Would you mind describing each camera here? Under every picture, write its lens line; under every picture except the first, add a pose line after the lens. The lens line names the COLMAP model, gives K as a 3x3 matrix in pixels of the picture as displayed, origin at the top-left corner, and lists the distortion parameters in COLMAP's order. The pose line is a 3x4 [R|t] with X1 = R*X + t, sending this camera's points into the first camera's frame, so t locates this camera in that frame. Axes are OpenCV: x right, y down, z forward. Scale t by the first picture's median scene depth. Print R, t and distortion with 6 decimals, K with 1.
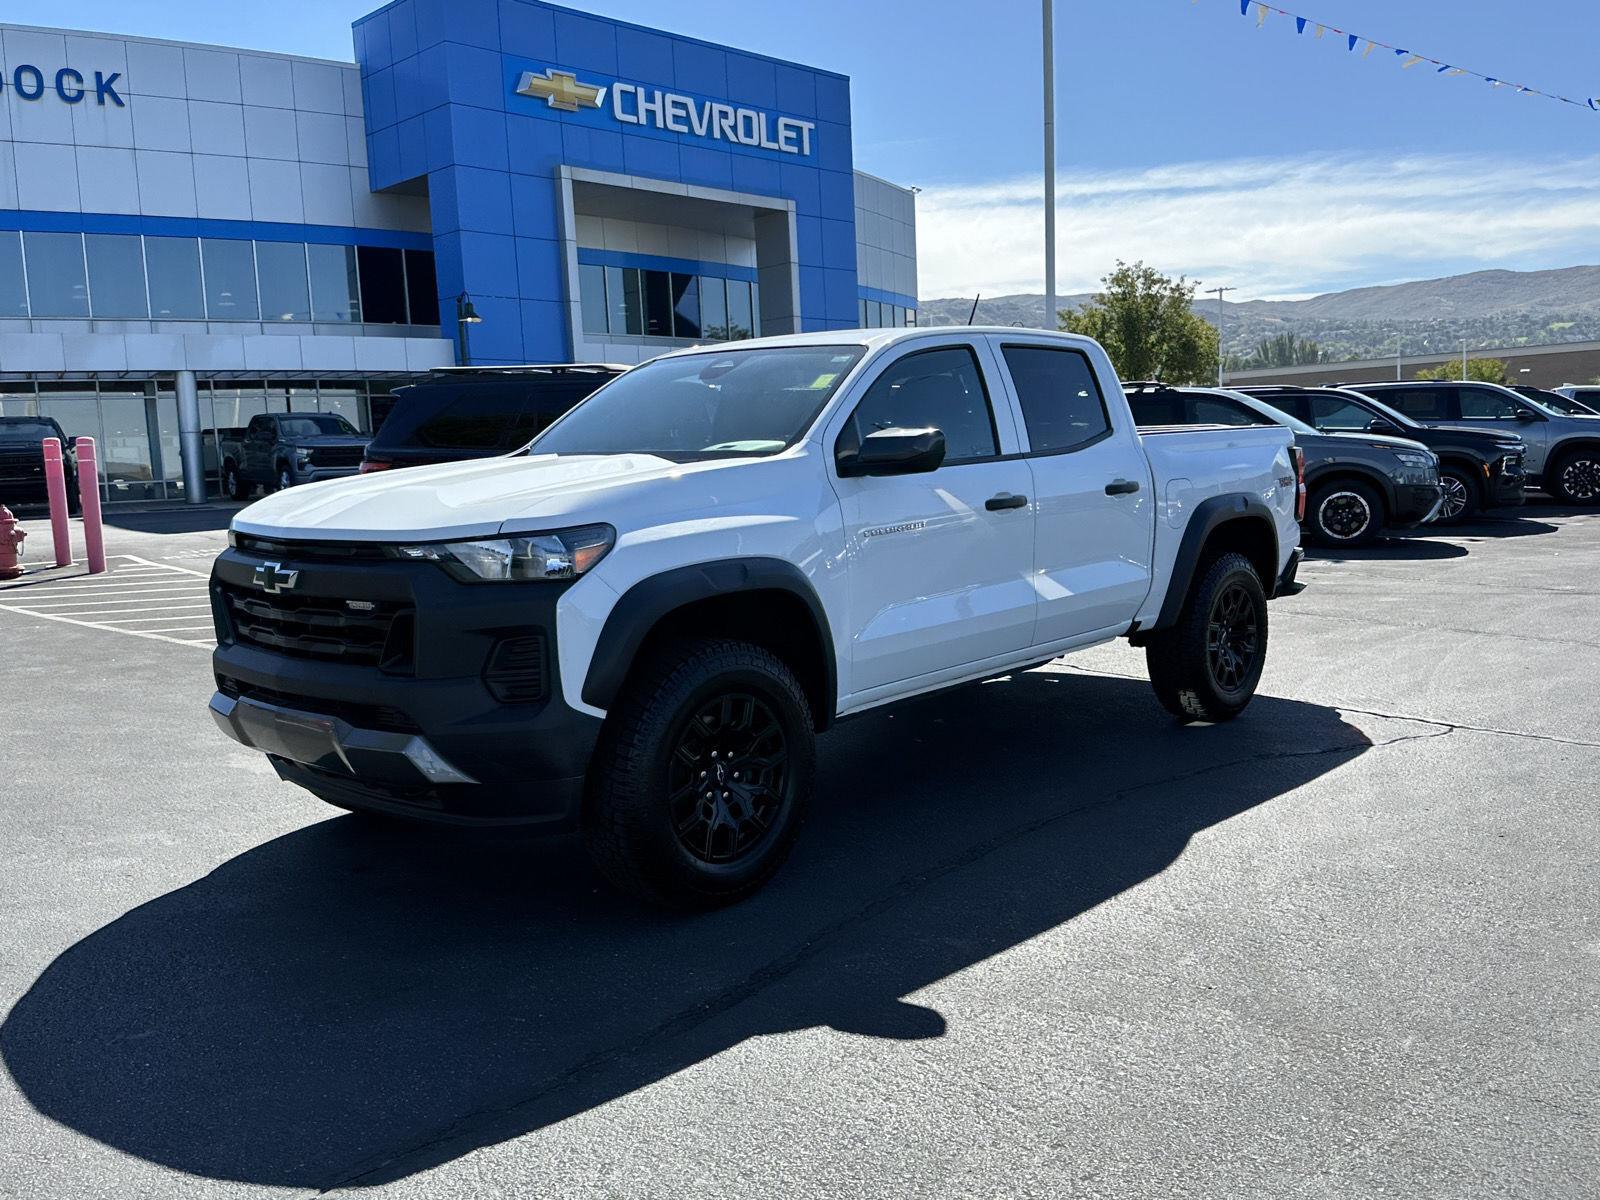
lens RADIAL K [[1387.9, 0, 813.3], [0, 1387.9, 604.1], [0, 0, 1]] dist [0.130518, -0.238587]
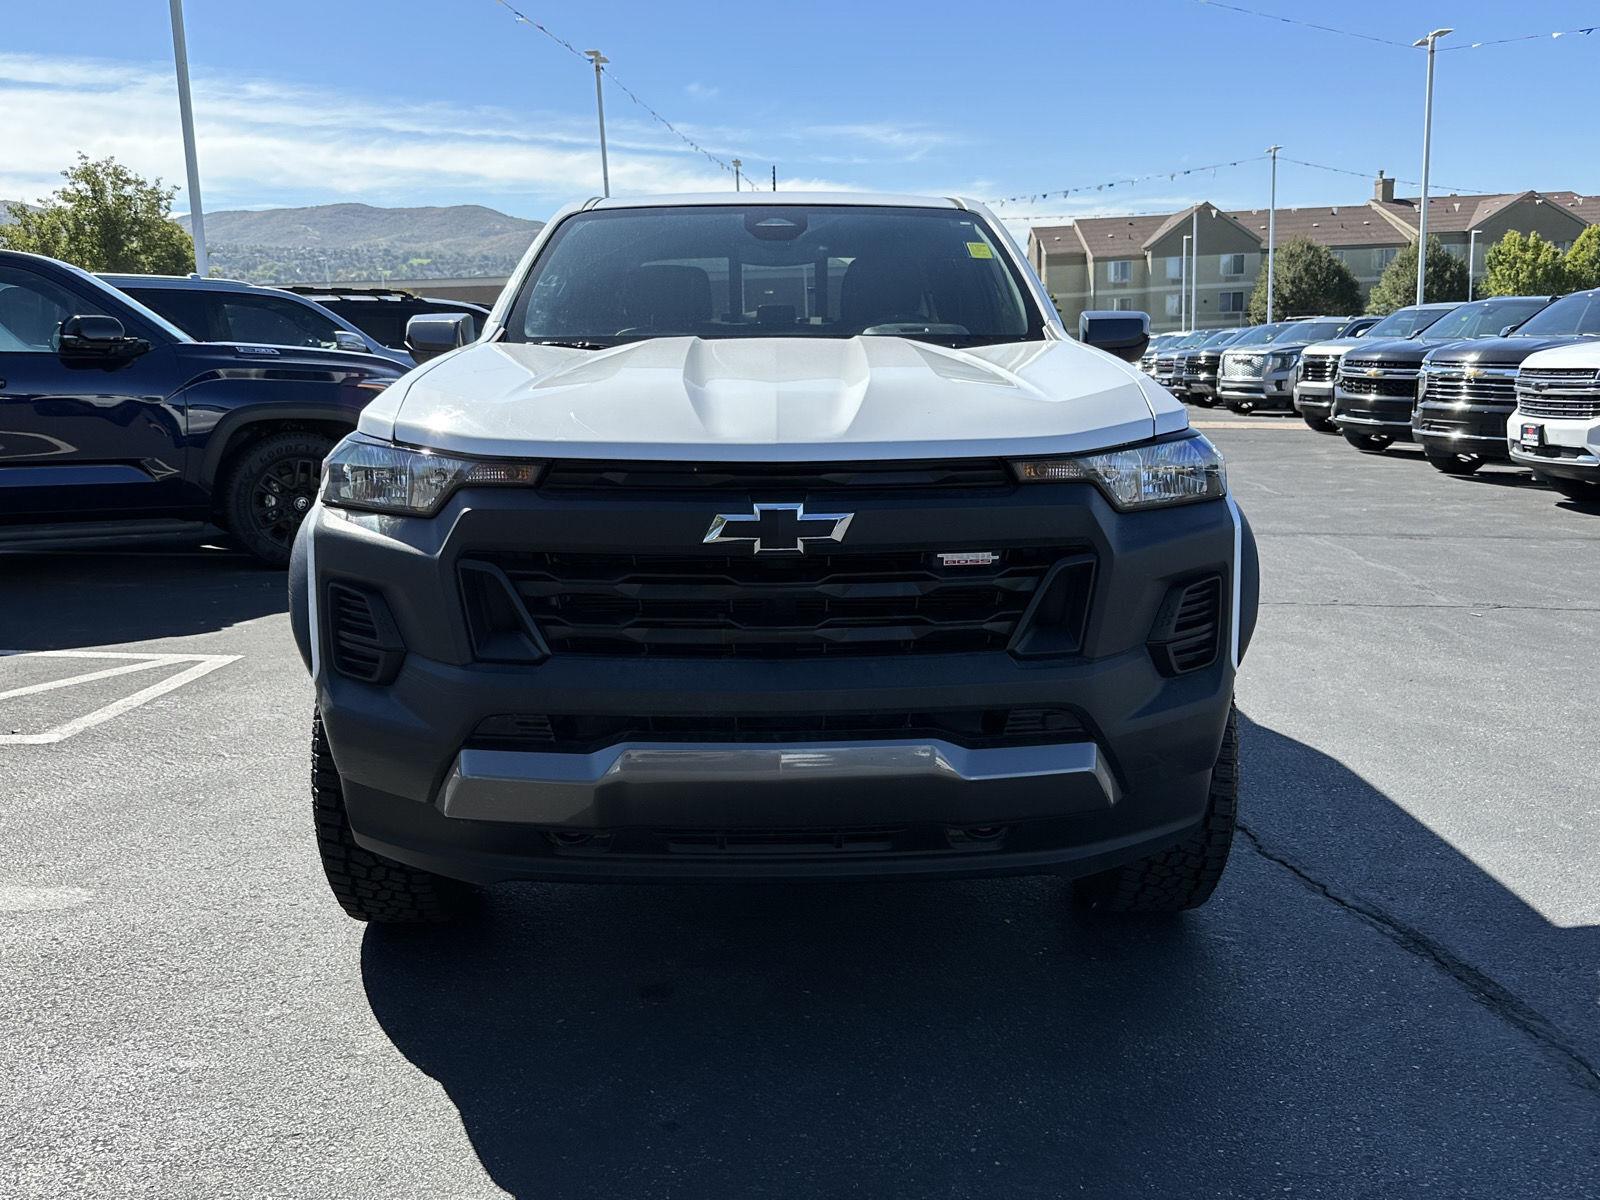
lens RADIAL K [[1387.9, 0, 803.9], [0, 1387.9, 600.5], [0, 0, 1]] dist [0.130518, -0.238587]
pose [[0.735516, -0.106325, 0.669112, -0.154106], [0.073782, 0.994305, 0.076895, -0.006650], [-0.673478, -0.007189, 0.739172, 0.111015]]
